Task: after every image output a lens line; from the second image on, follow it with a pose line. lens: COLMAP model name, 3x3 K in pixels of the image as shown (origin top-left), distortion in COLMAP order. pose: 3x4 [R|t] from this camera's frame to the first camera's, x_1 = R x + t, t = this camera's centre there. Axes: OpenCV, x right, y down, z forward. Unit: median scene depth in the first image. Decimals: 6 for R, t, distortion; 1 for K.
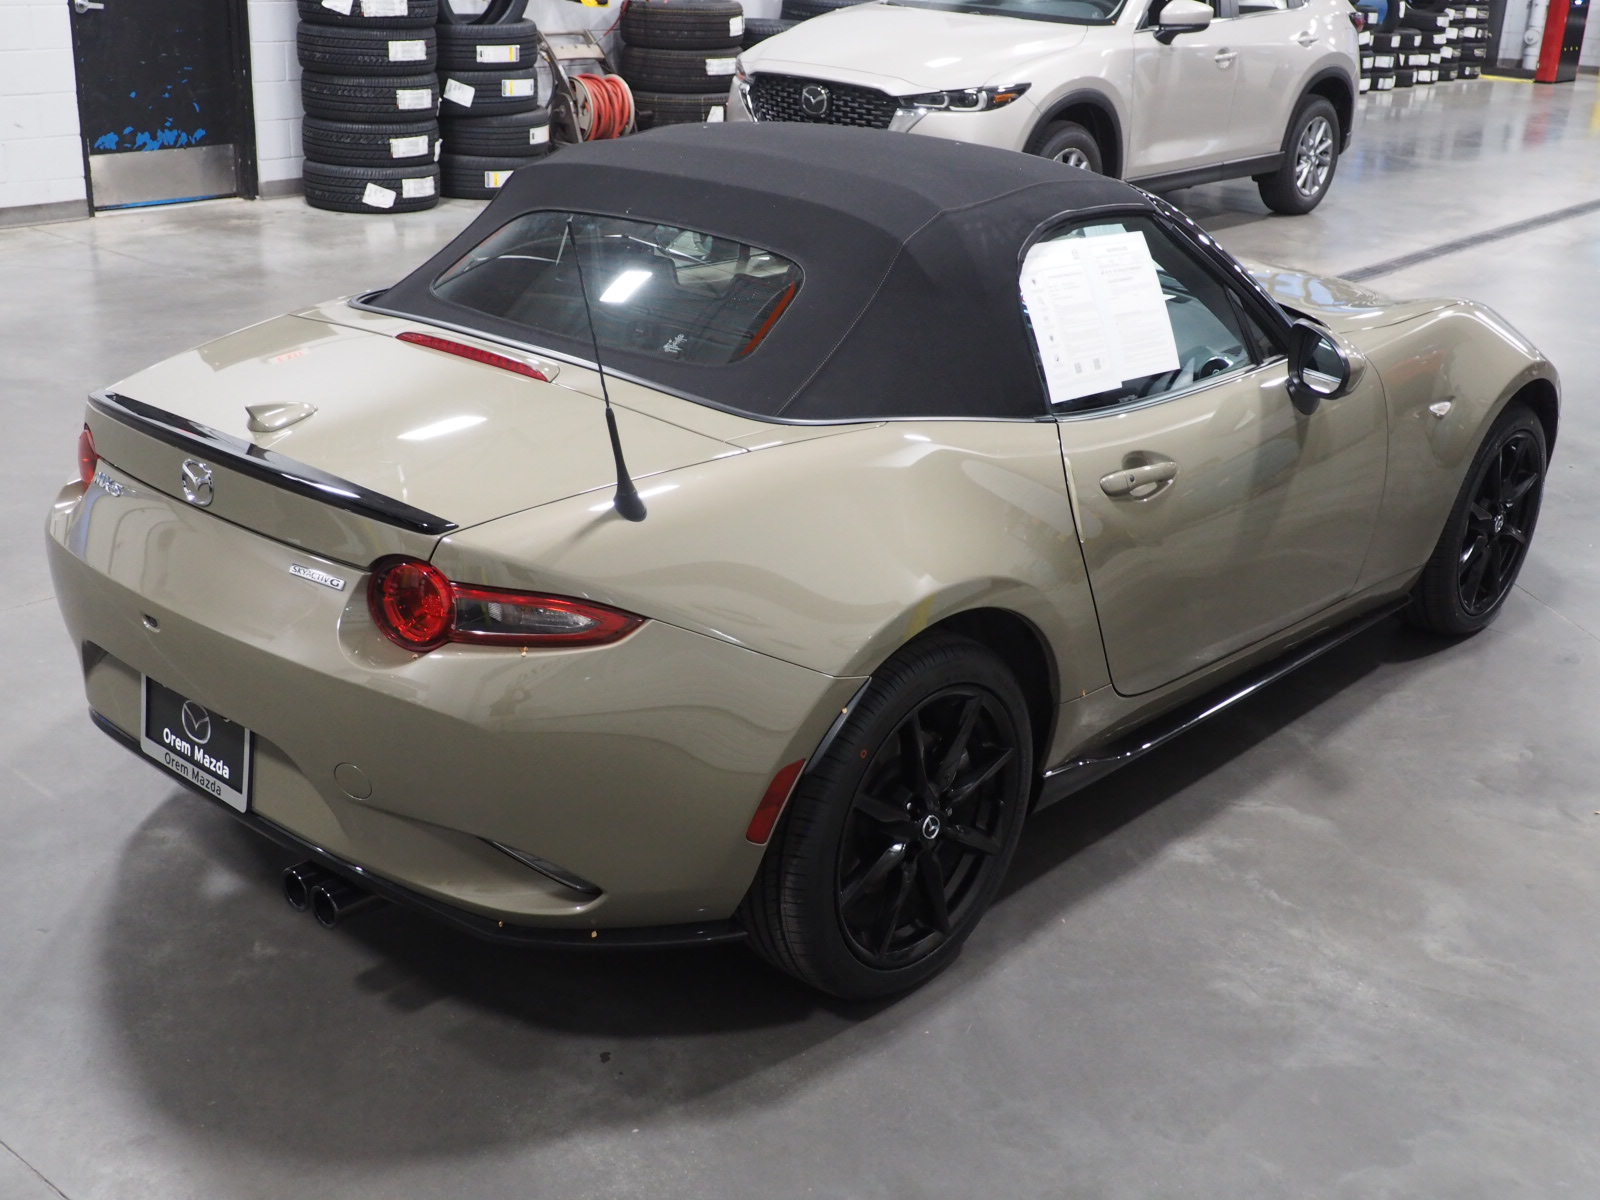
lens RADIAL K [[1762.8, 0, 806.9], [0, 1762.8, 608.1], [0, 0, 1]] dist [-0.016929, 0.000000]
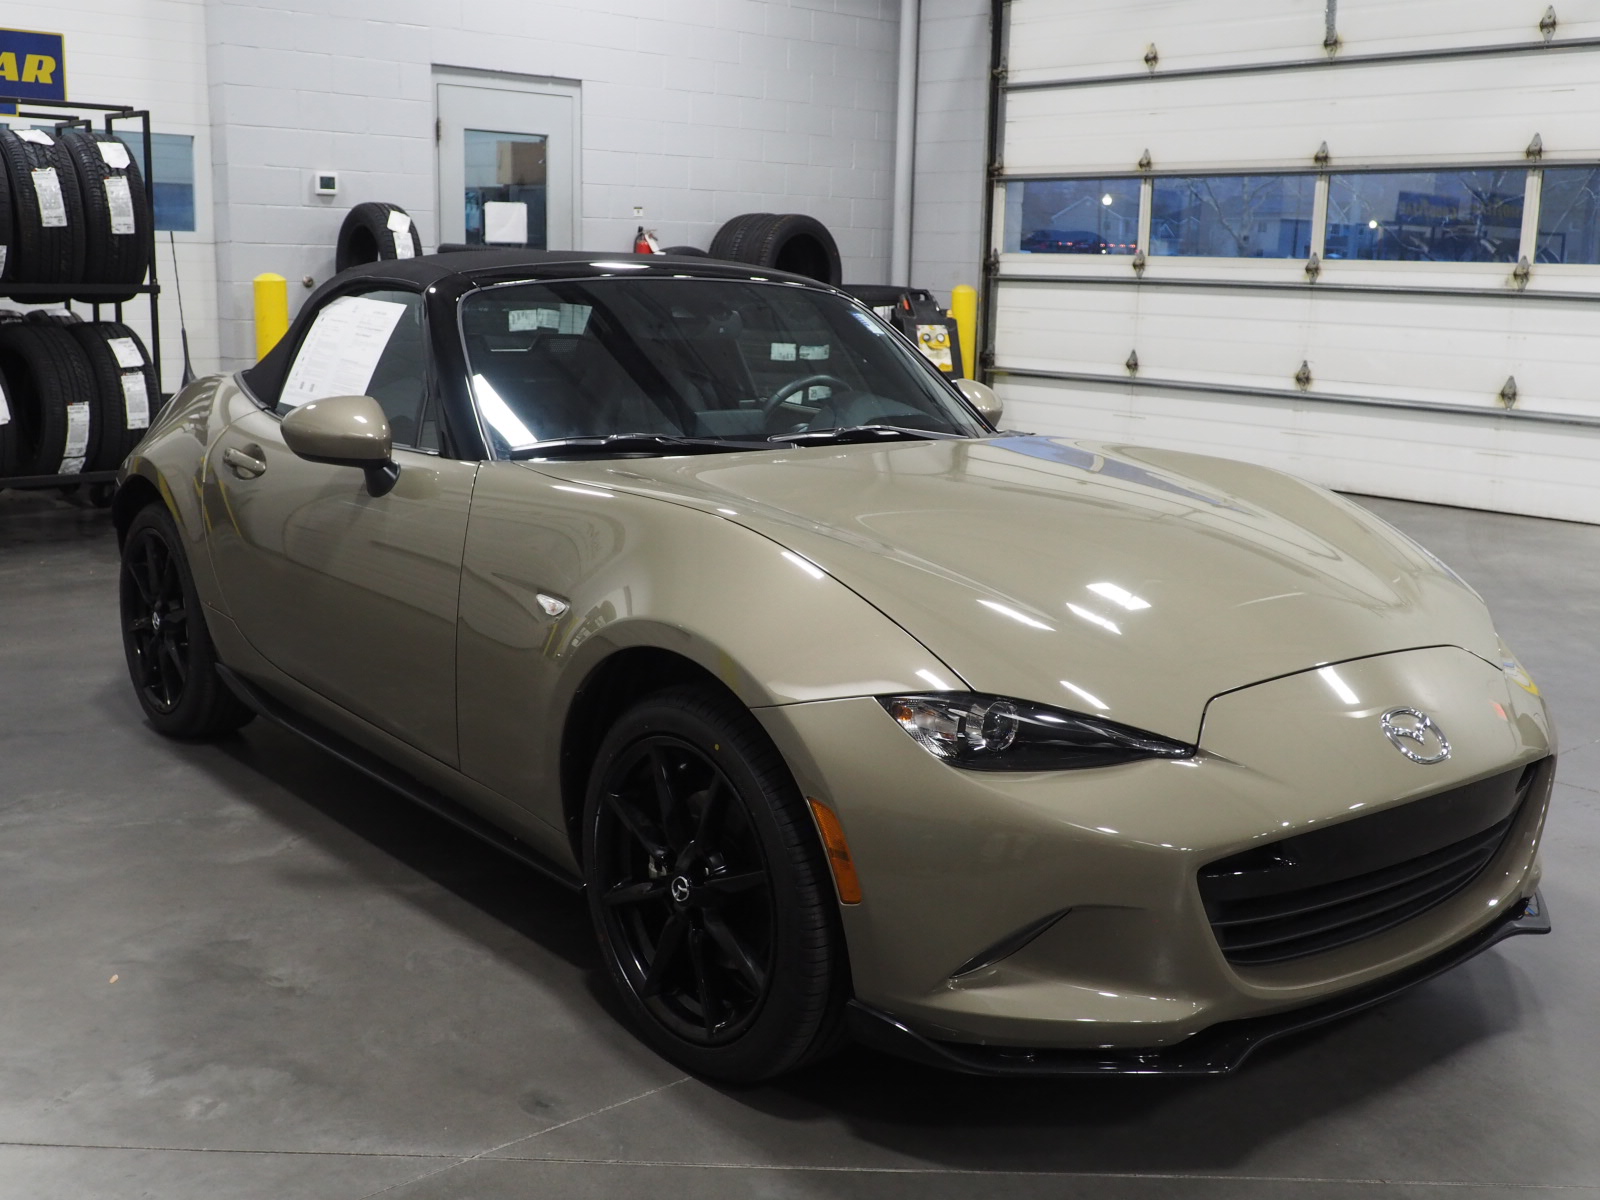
lens RADIAL K [[1762.8, 0, 809.7], [0, 1762.8, 595.5], [0, 0, 1]] dist [-0.016929, 0.000000]
pose [[-0.151761, 0.150057, -0.976960, 1.168259], [-0.385532, 0.901134, 0.198299, -0.334239], [0.910128, 0.406744, -0.078906, 1.268824]]
